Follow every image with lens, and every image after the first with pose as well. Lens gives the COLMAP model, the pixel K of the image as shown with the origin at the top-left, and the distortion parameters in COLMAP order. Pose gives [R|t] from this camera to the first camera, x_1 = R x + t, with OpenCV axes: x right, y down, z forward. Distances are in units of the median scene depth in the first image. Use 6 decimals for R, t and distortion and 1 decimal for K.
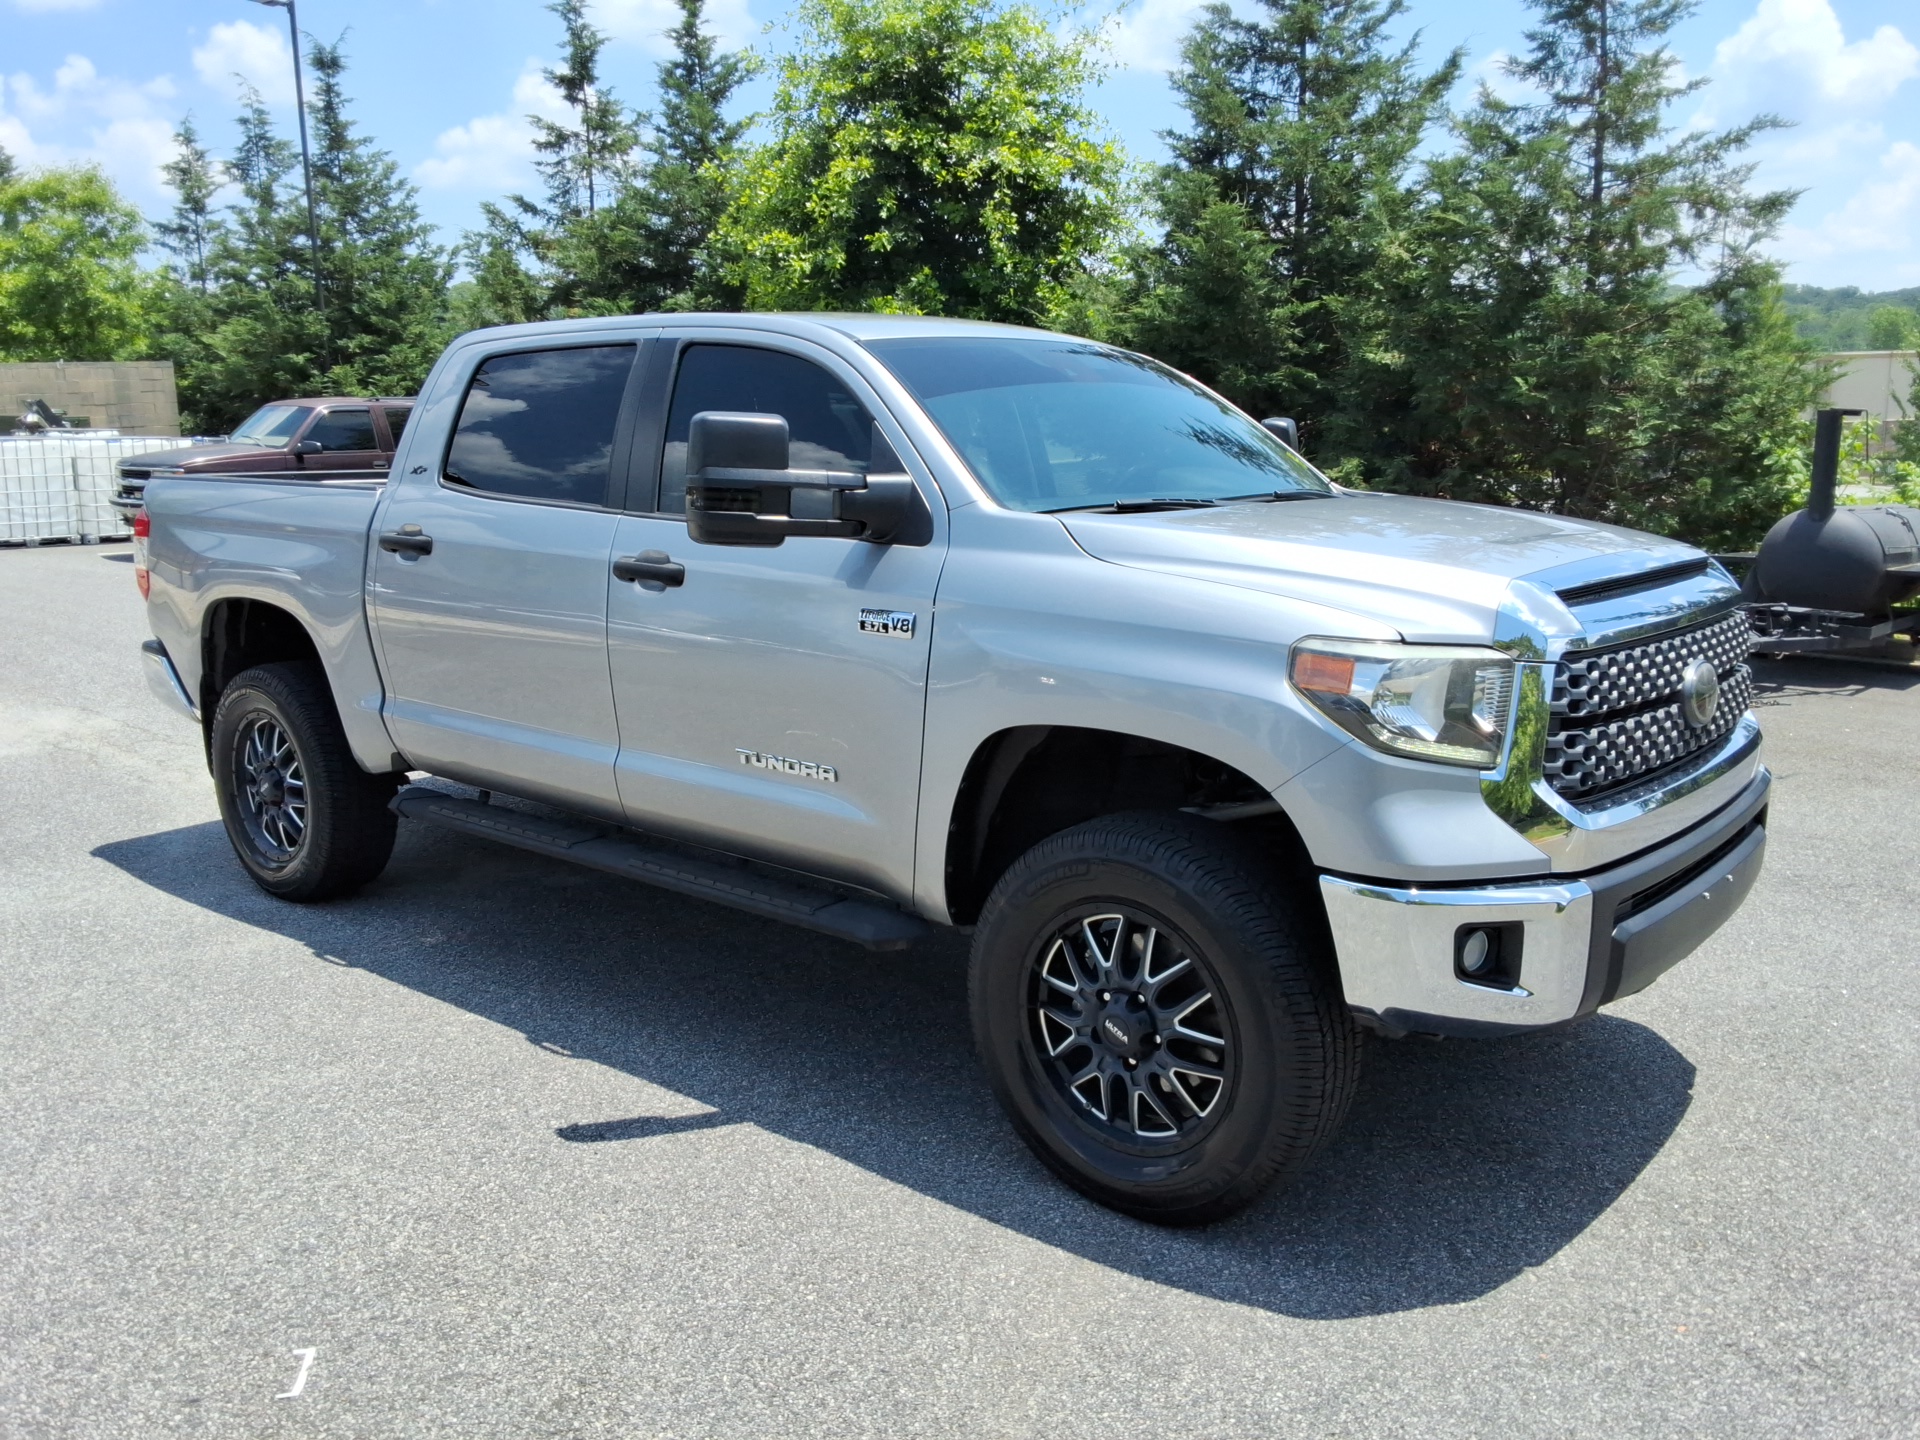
lens RADIAL K [[1593.8, 0, 960.0], [0, 1593.8, 720.0], [0, 0, 1]] dist [-0.004938, -0.015079]
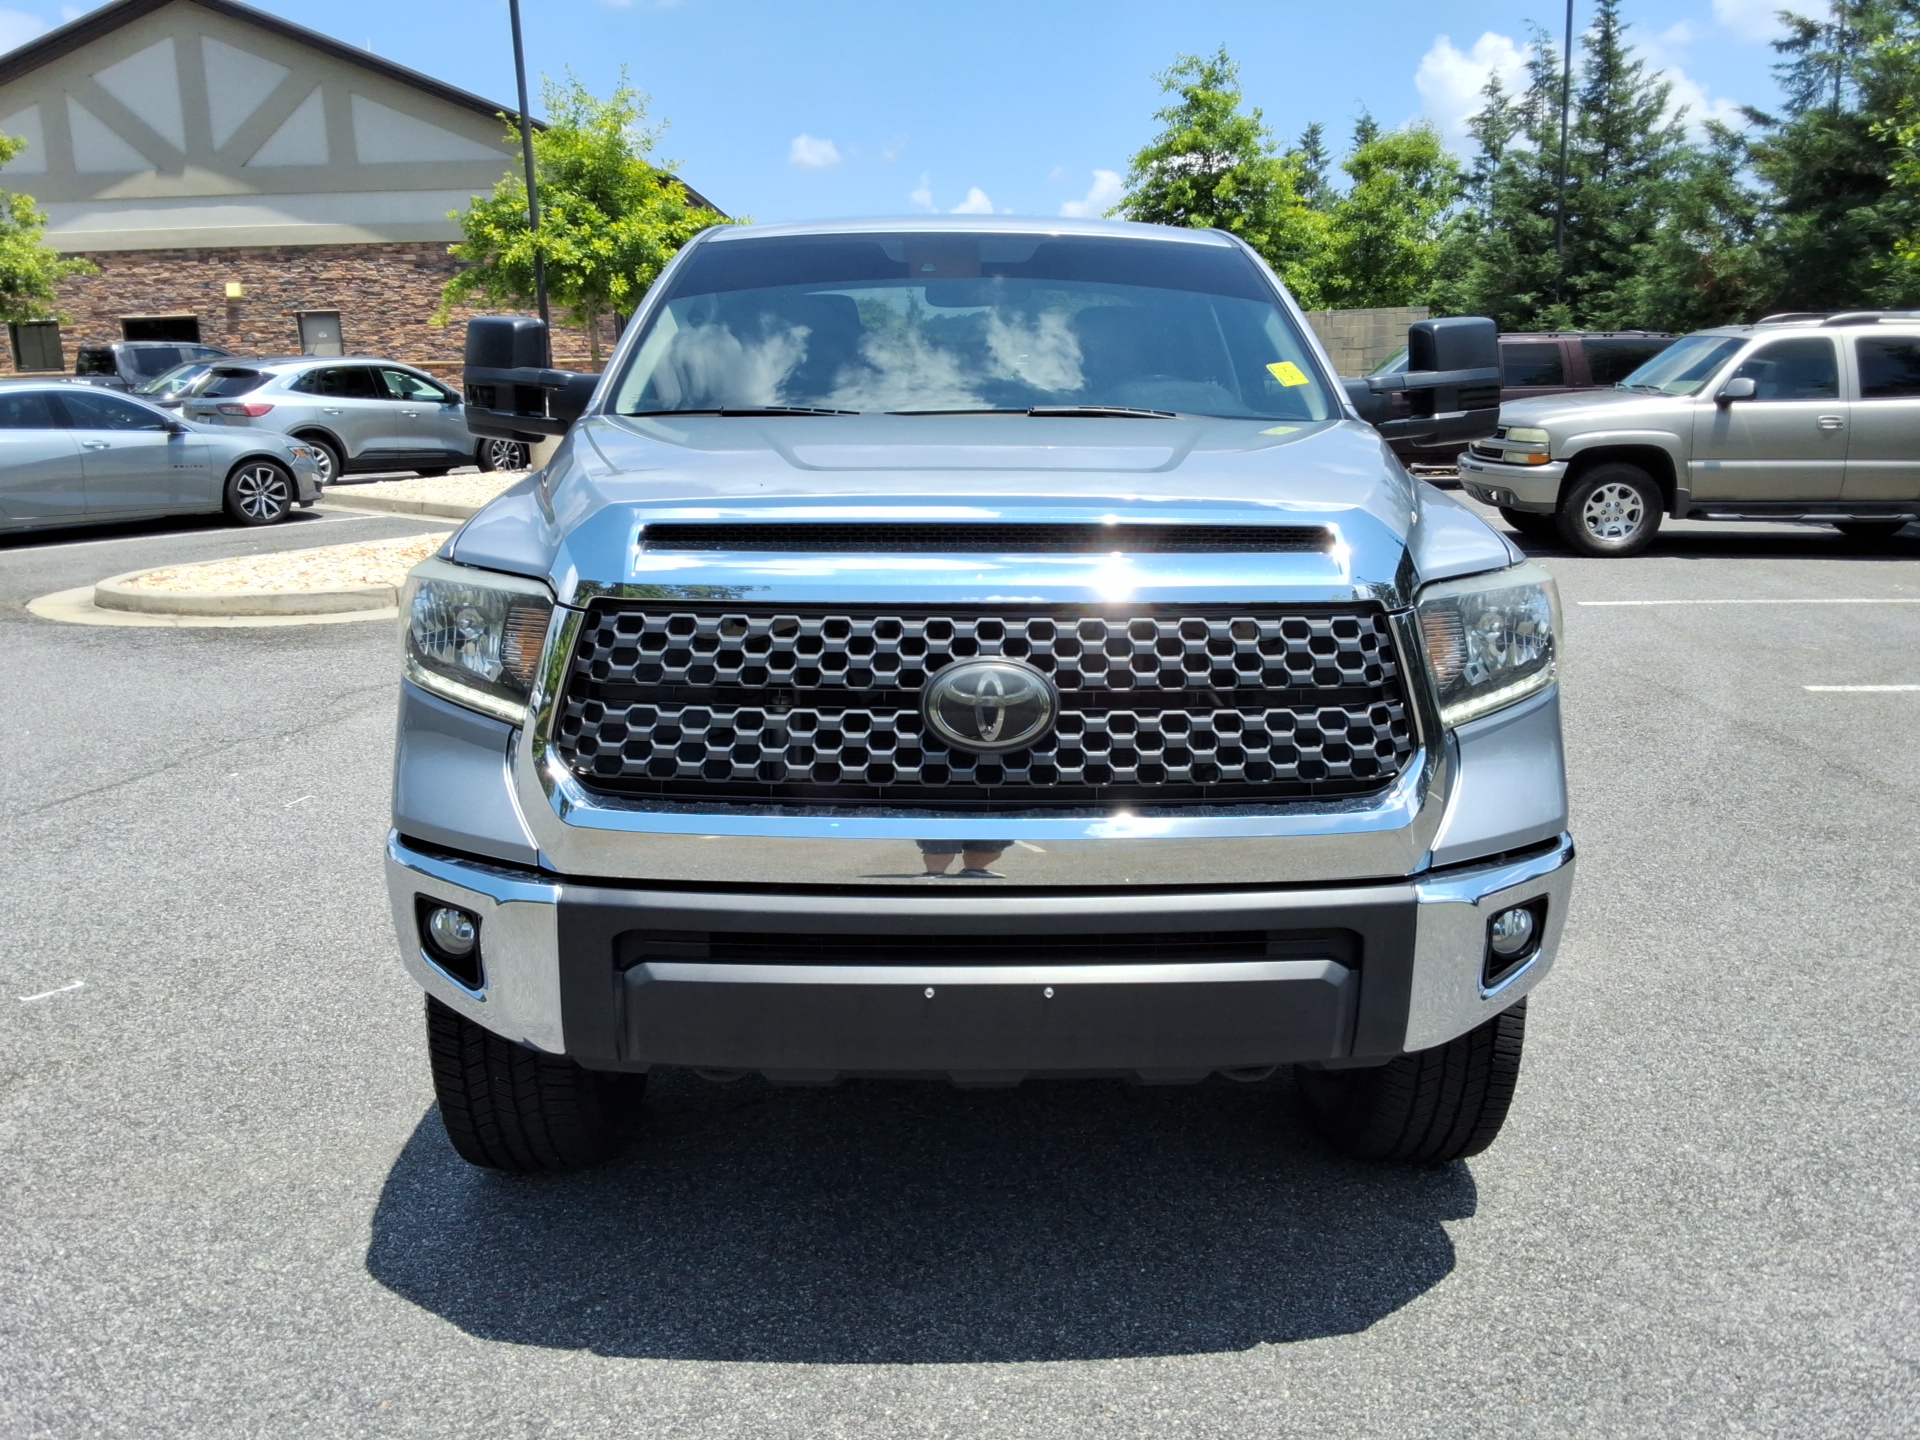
lens RADIAL K [[1546.8, 0, 970.8], [0, 1546.8, 713.7], [0, 0, 1]] dist [0.078079, -0.115179]
pose [[0.643467, 0.159830, -0.748602, 0.146143], [-0.135236, 0.986312, 0.094339, -0.011384], [0.753433, 0.040534, 0.656274, 0.086089]]
